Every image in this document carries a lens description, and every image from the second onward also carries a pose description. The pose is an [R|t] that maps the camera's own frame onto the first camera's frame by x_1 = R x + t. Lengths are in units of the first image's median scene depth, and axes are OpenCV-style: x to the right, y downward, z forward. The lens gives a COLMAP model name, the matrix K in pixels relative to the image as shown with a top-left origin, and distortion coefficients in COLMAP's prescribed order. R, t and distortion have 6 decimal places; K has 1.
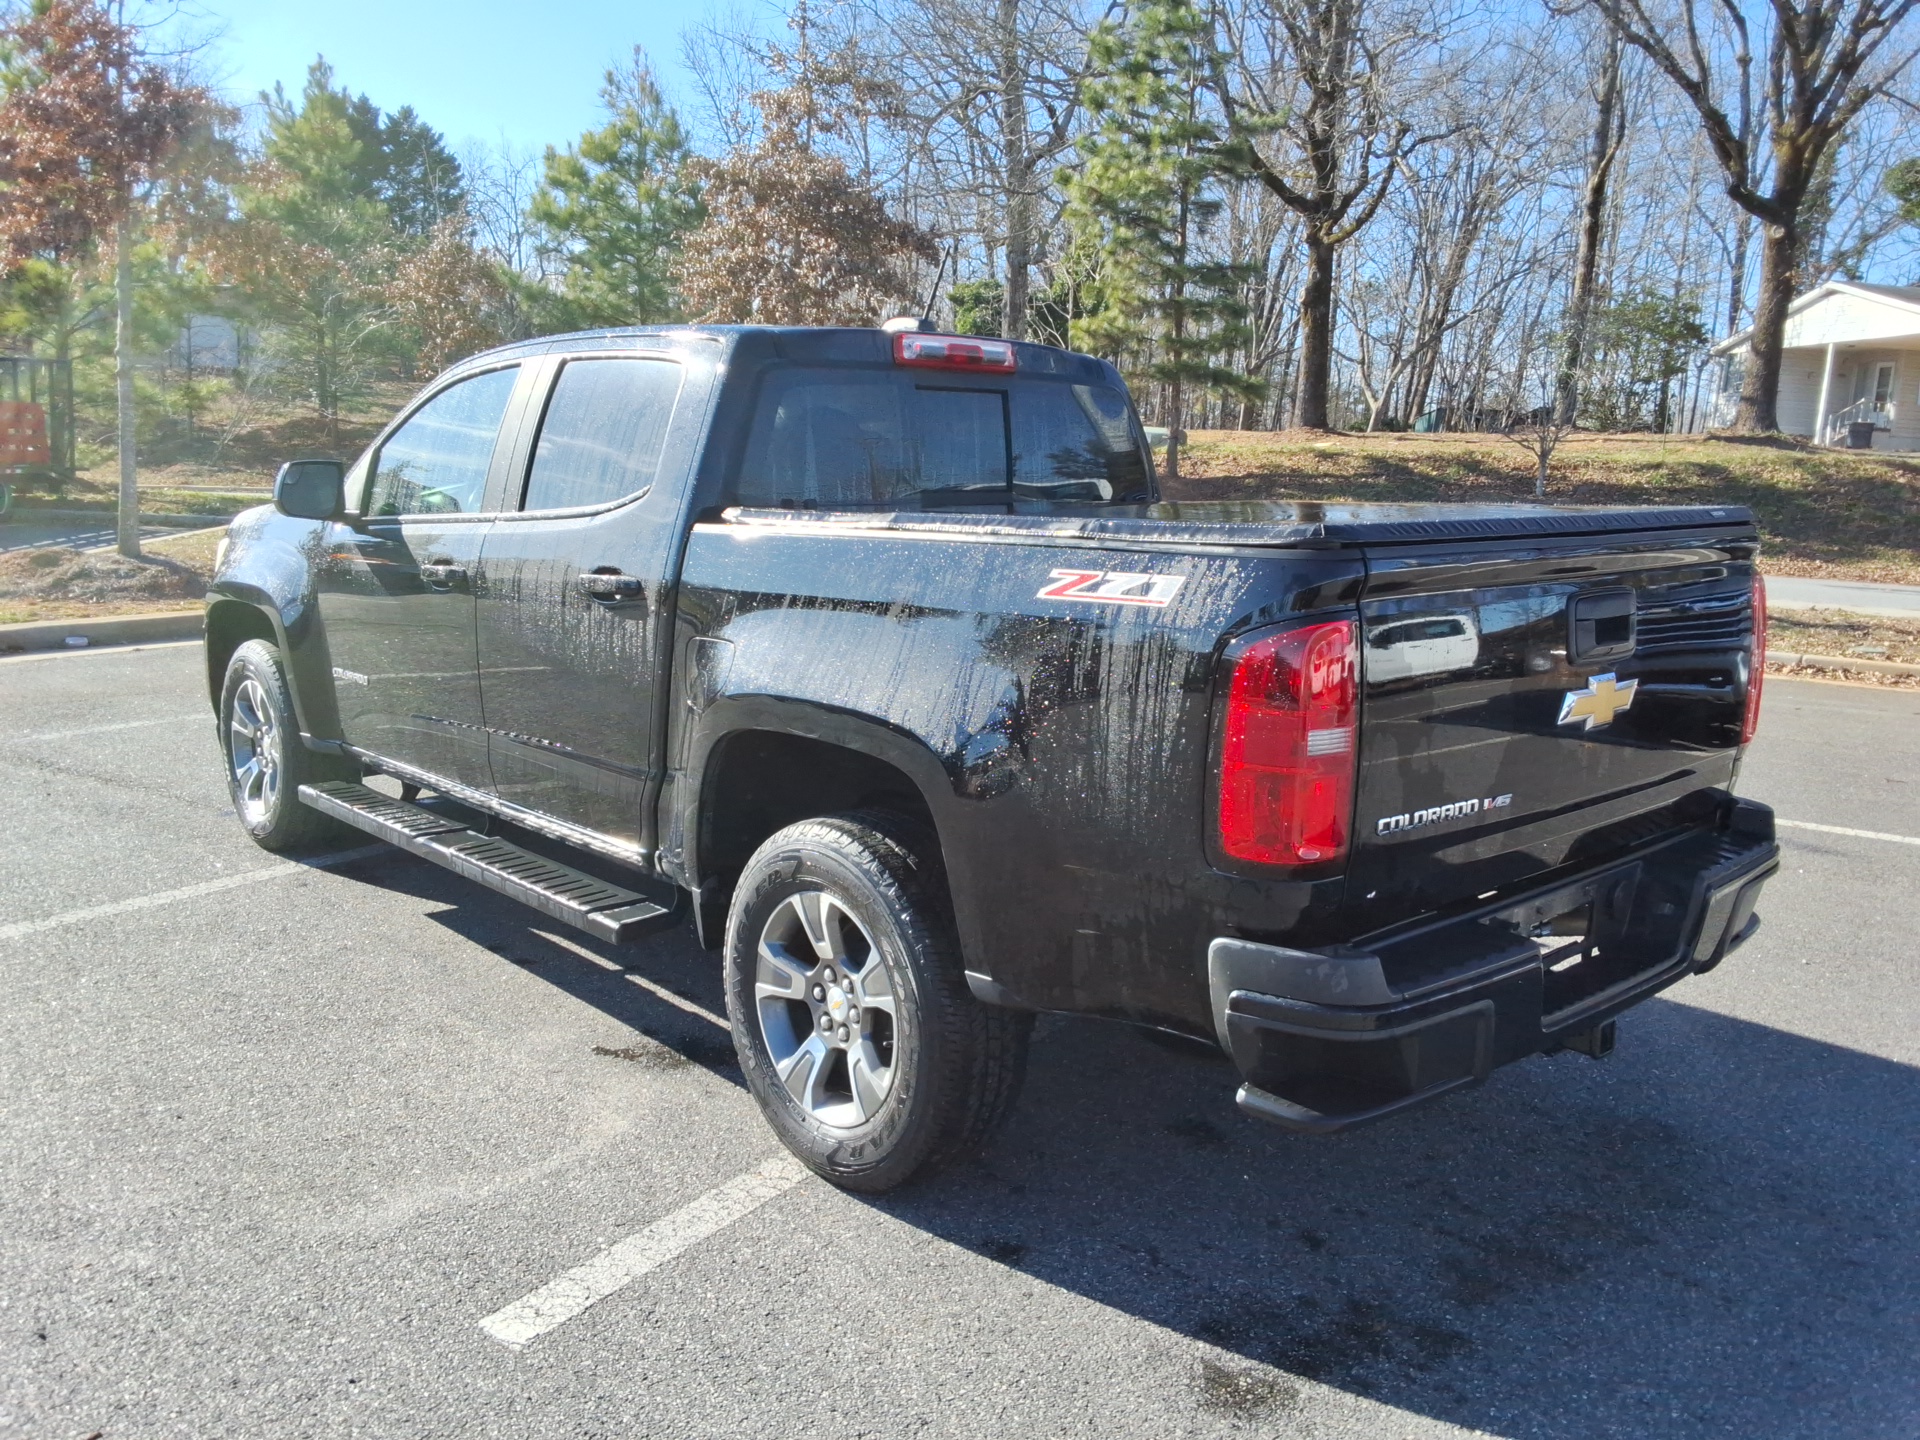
lens RADIAL K [[1552.7, 0, 962.7], [0, 1552.7, 685.5], [0, 0, 1]] dist [0.062545, -0.130888]
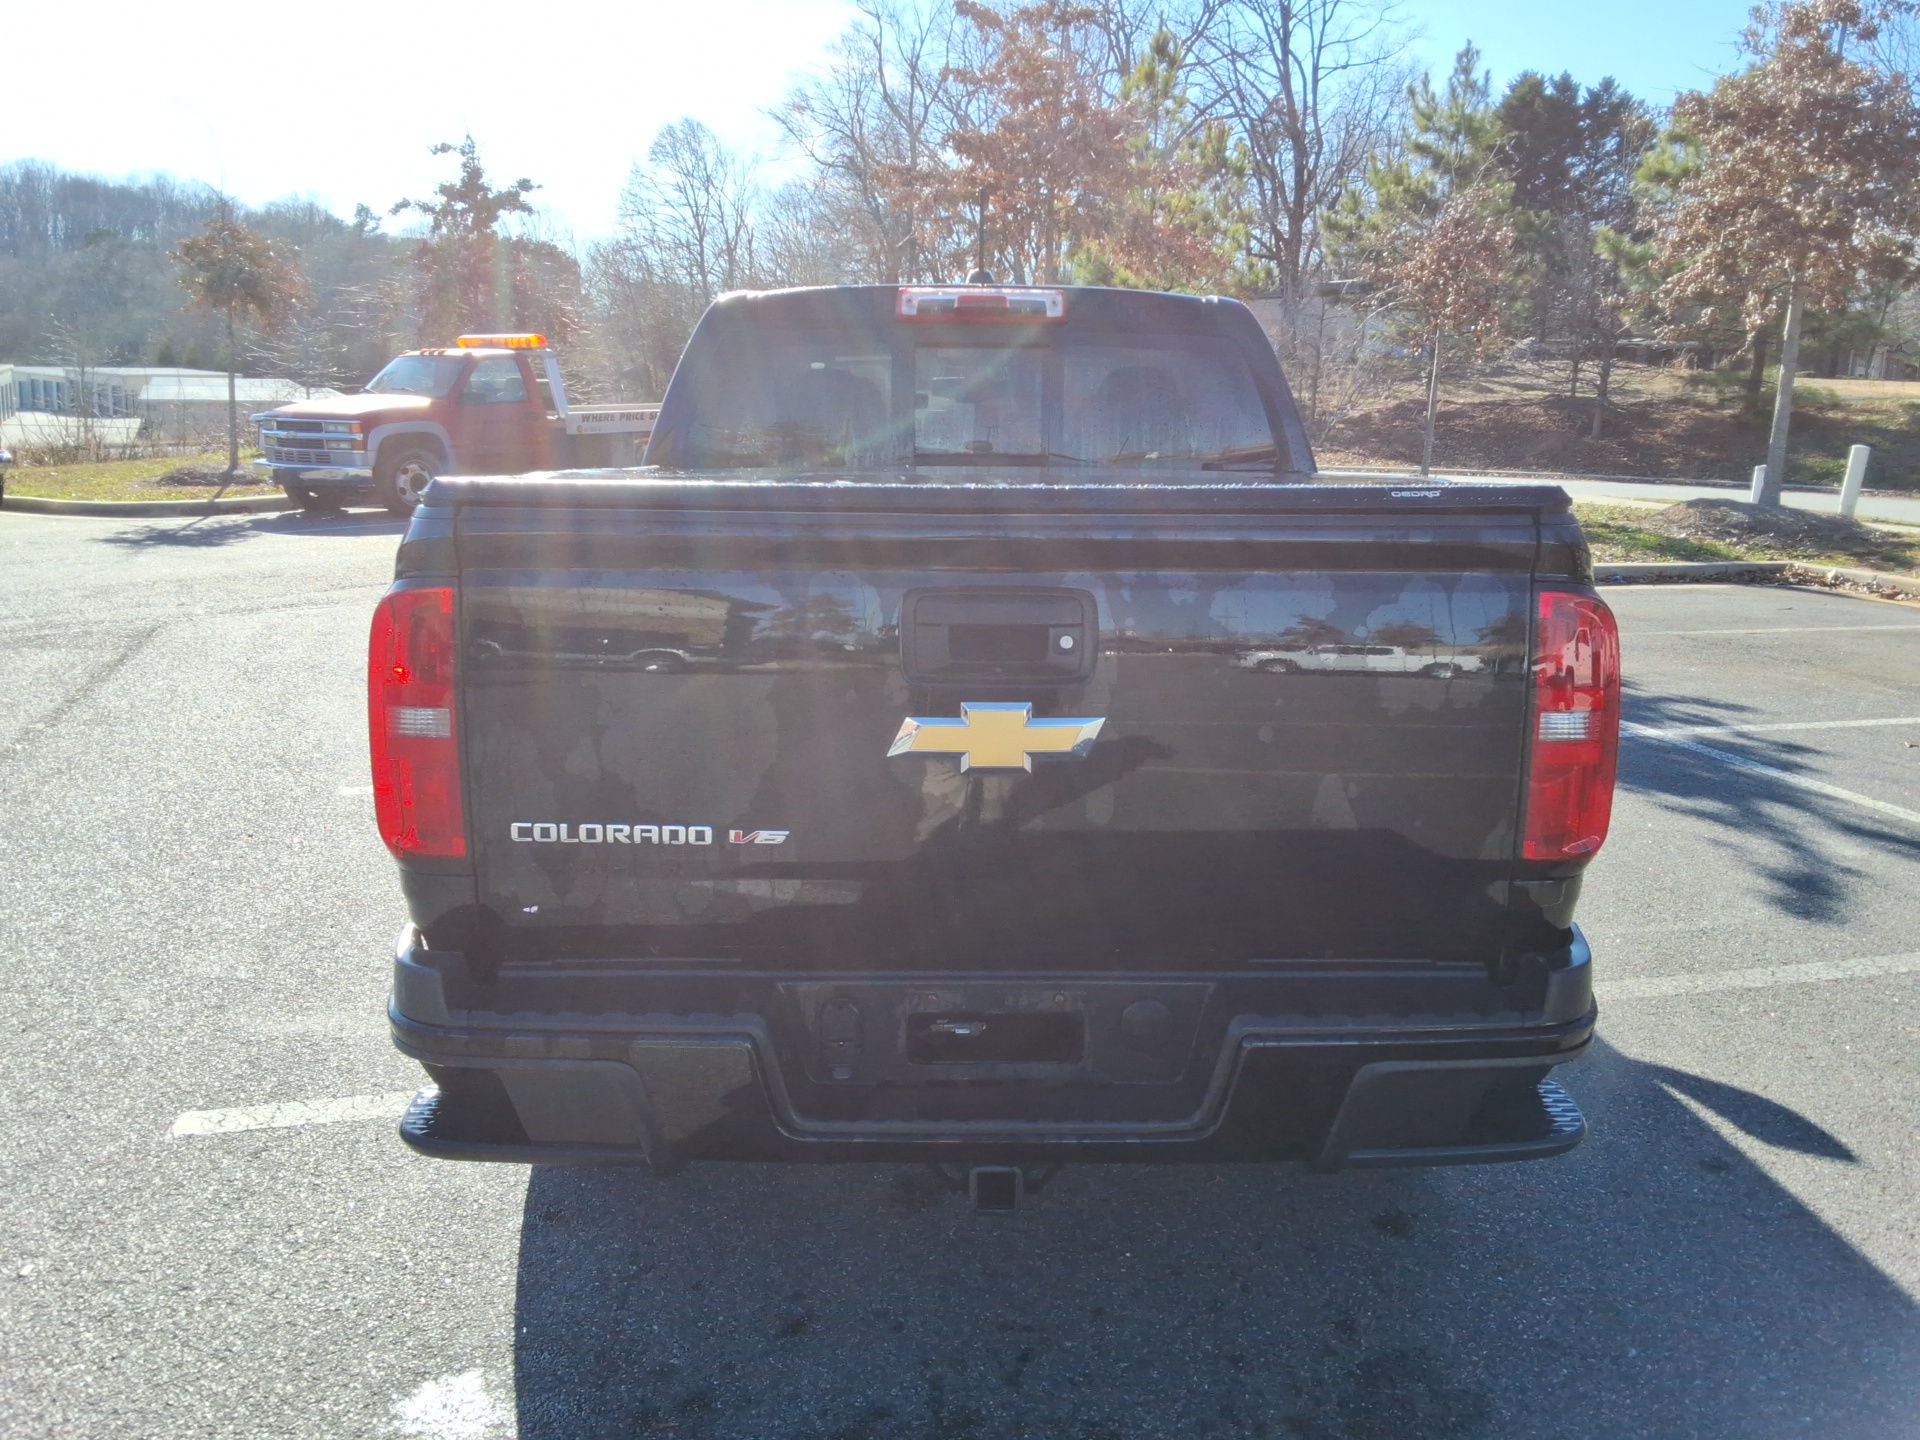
lens RADIAL K [[1529.5, 0, 973.7], [0, 1529.5, 709.6], [0, 0, 1]] dist [0.070501, -0.106801]
pose [[0.747082, 0.112286, -0.655180, 0.090182], [-0.093380, 0.993584, 0.063804, -0.004942], [0.658141, 0.013514, 0.752774, 0.046982]]
